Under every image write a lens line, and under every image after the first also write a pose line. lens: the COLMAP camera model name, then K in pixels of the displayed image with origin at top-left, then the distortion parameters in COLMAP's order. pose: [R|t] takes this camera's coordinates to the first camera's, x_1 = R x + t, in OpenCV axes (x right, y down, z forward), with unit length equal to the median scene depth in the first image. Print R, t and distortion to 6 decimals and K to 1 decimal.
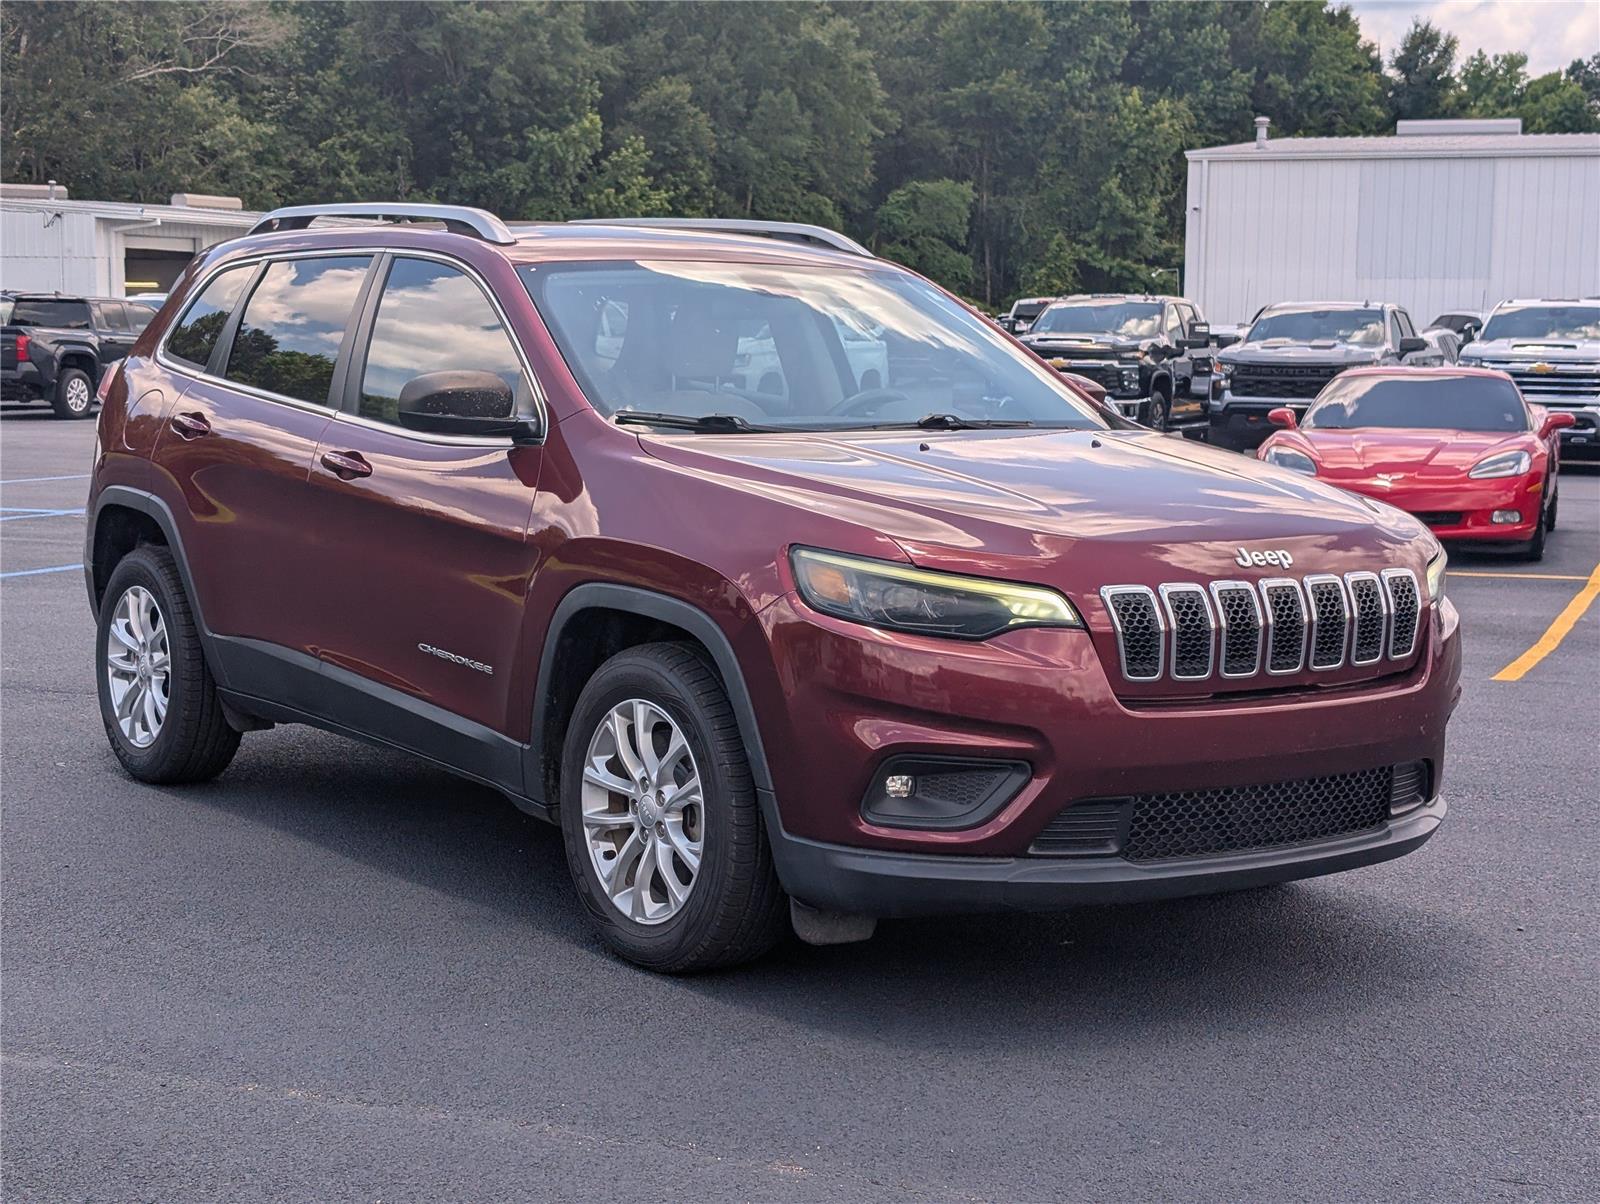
lens RADIAL K [[2551.5, 0, 800.0], [0, 2551.5, 602.0], [0, 0, 1]] dist [0.209060, -0.782231]
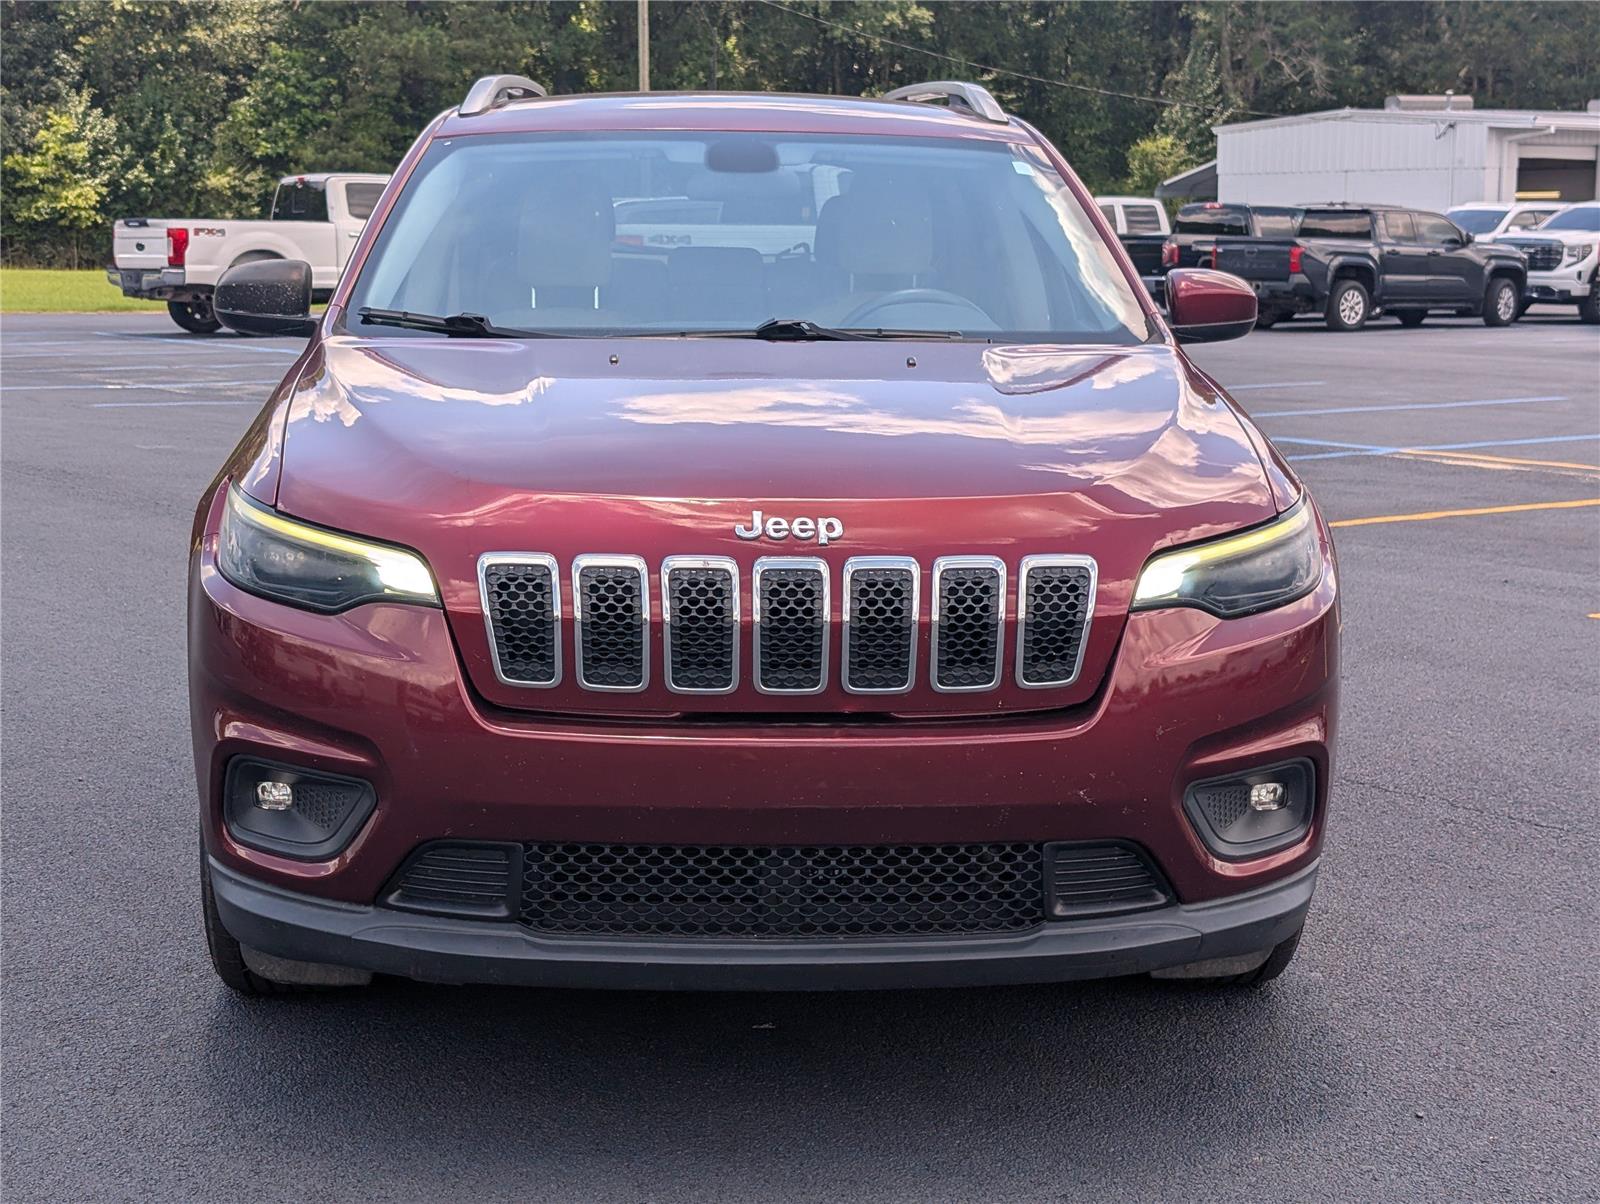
lens RADIAL K [[2551.5, 0, 800.0], [0, 2551.5, 602.0], [0, 0, 1]] dist [0.209060, -0.782231]
pose [[0.849391, 0.072874, -0.522709, 0.431846], [-0.055686, 0.997267, 0.048548, -0.024317], [0.524819, -0.012129, 0.851128, 0.319614]]
